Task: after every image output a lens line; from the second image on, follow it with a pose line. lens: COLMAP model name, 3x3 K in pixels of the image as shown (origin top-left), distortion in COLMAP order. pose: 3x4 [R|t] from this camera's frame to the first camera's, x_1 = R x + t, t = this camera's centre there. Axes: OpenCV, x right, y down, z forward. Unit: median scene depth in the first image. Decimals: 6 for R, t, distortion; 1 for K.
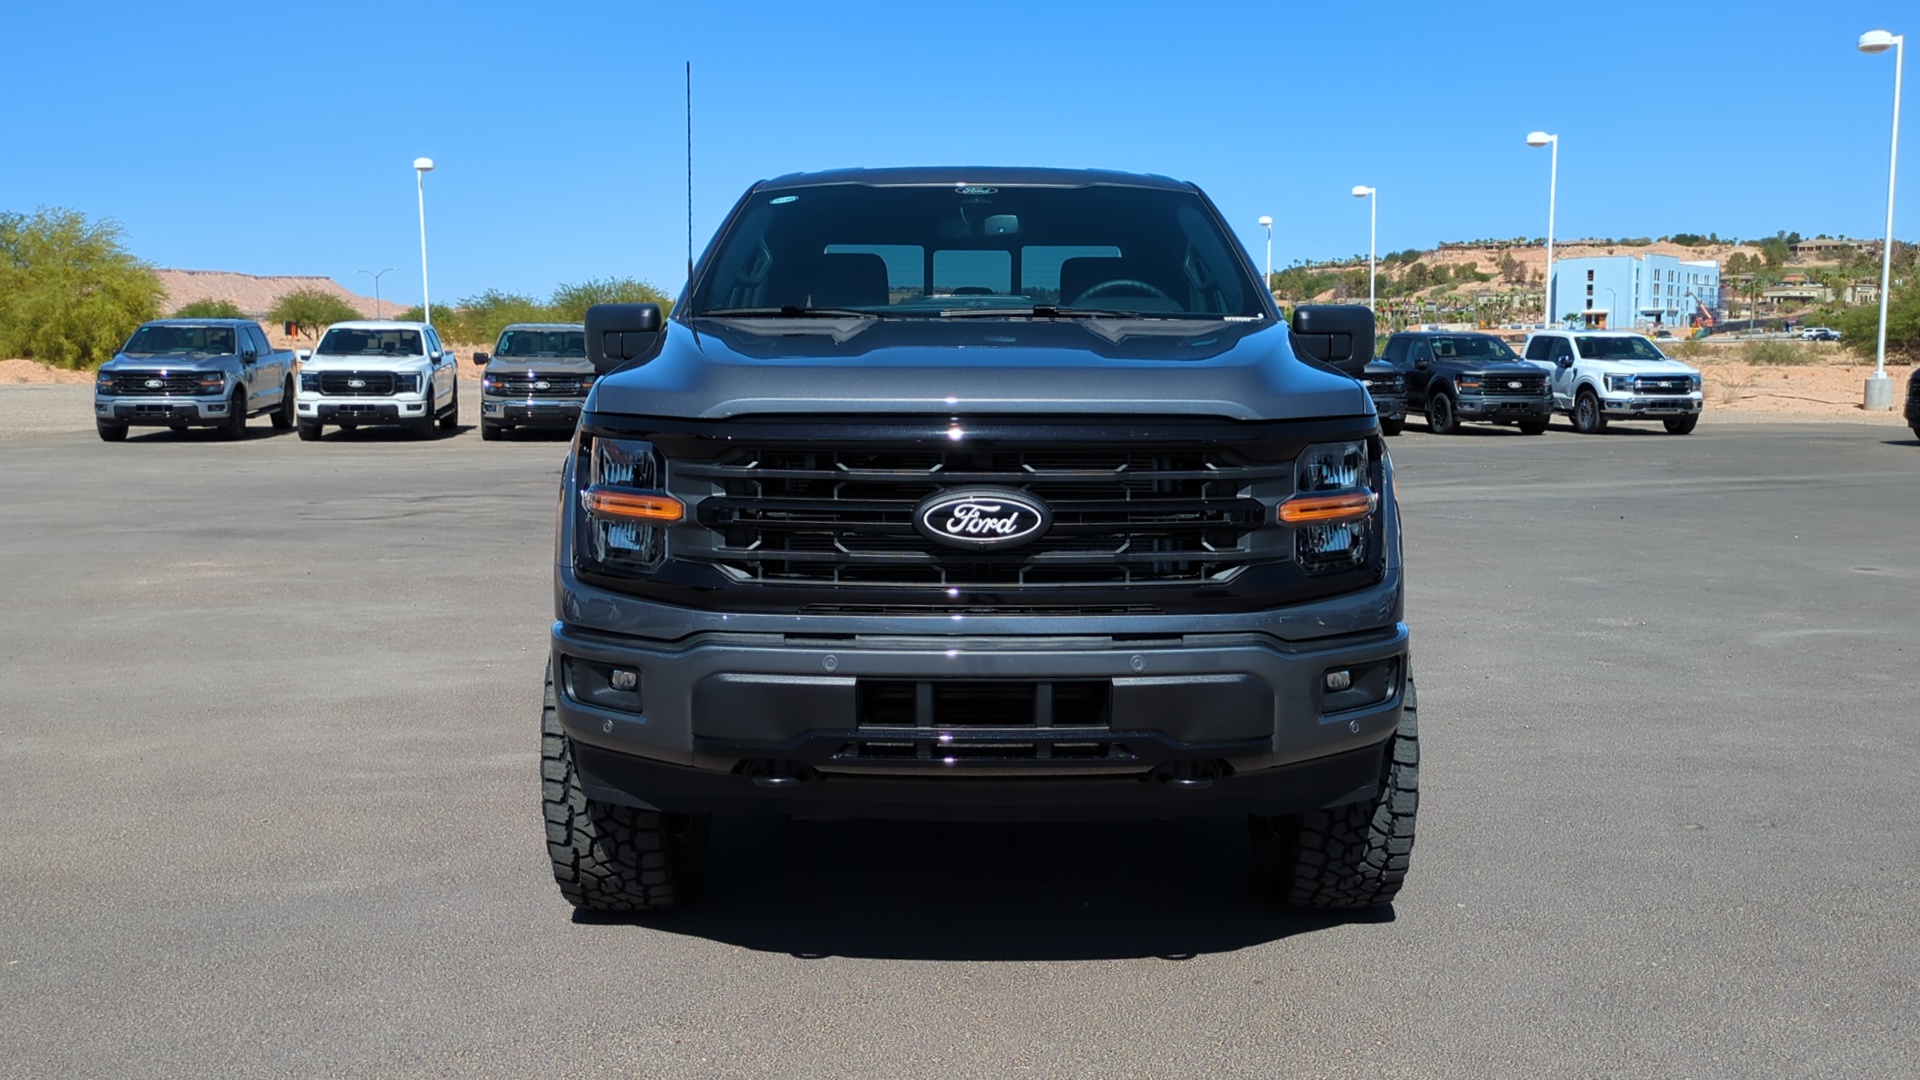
lens RADIAL K [[1684.6, 0, 954.9], [0, 1684.6, 534.2], [0, 0, 1]] dist [-0.051763, 0.020701]
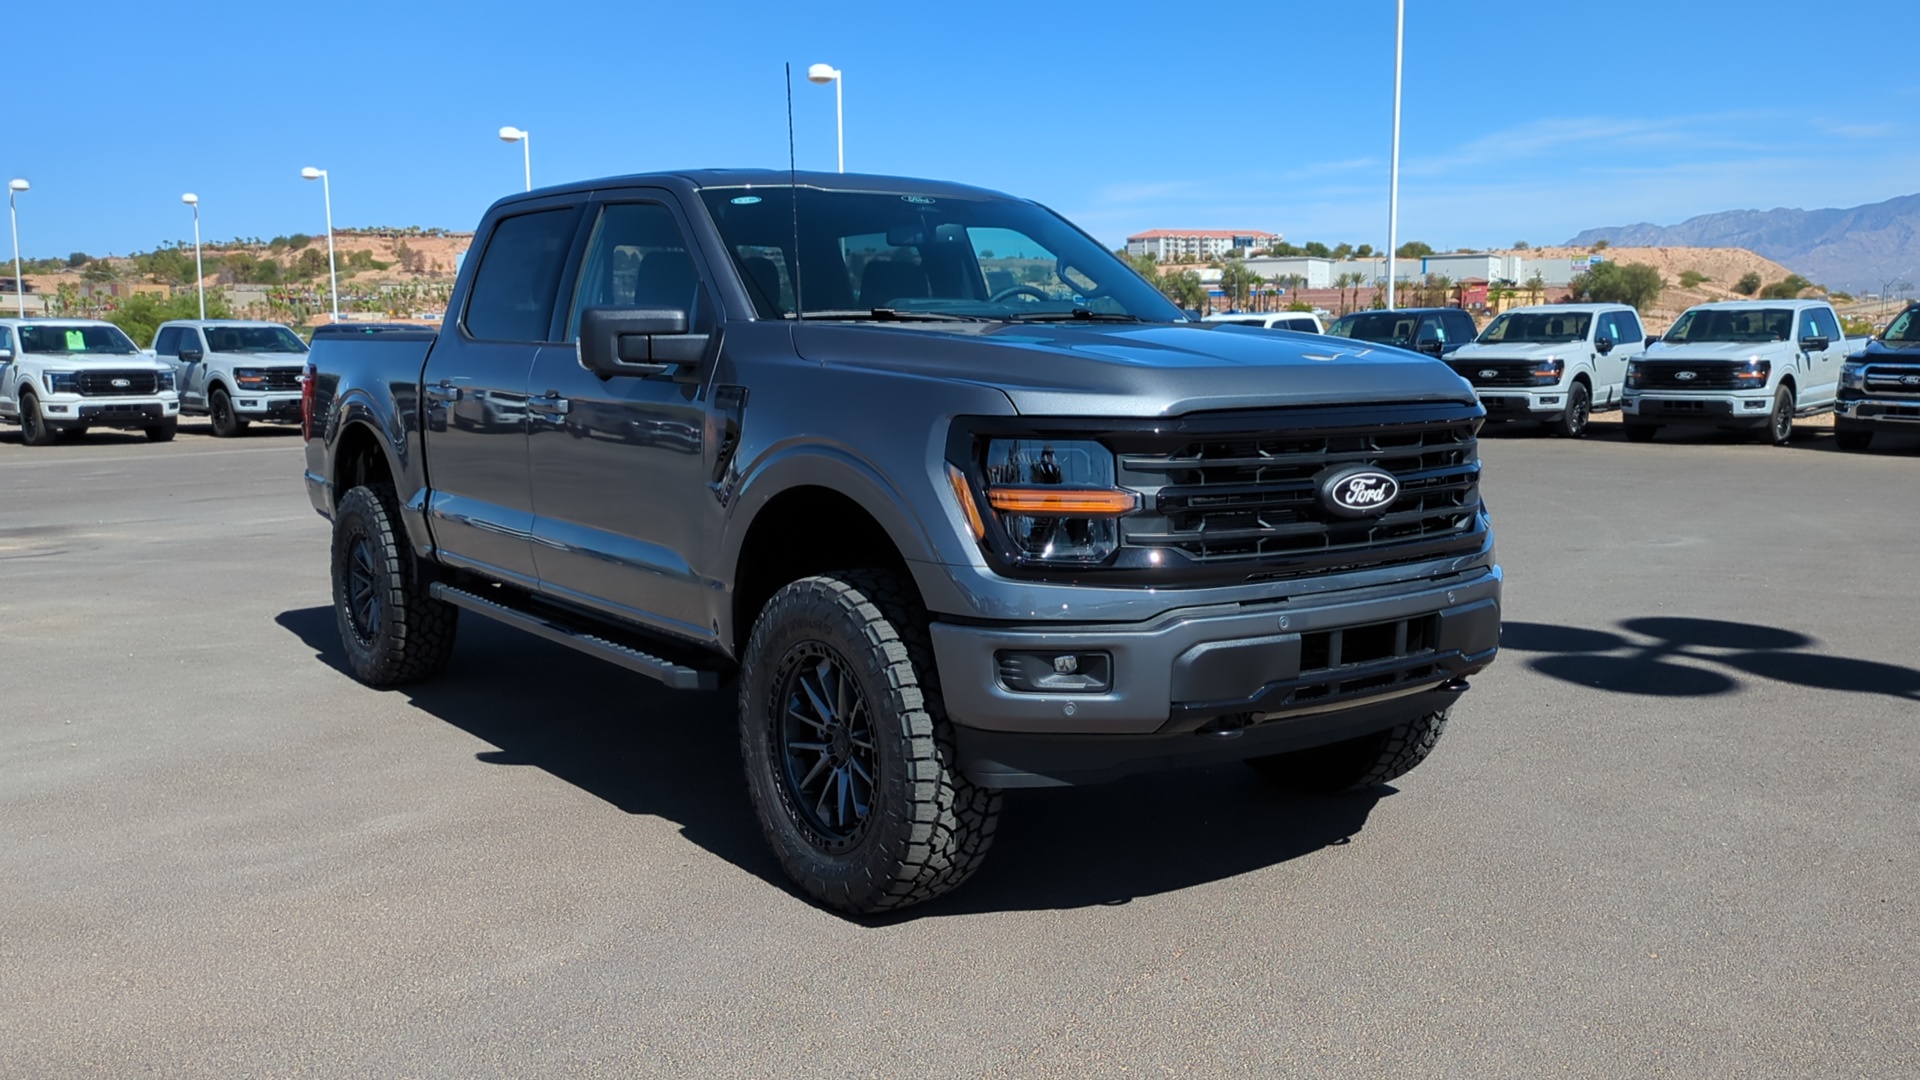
lens RADIAL K [[1672.8, 0, 973.9], [0, 1672.8, 560.3], [0, 0, 1]] dist [-0.030330, -0.000401]
pose [[0.778273, -0.071744, 0.623814, -0.783942], [0.057642, 0.997420, 0.042798, -0.021923], [-0.625275, 0.002649, 0.780400, 0.202019]]
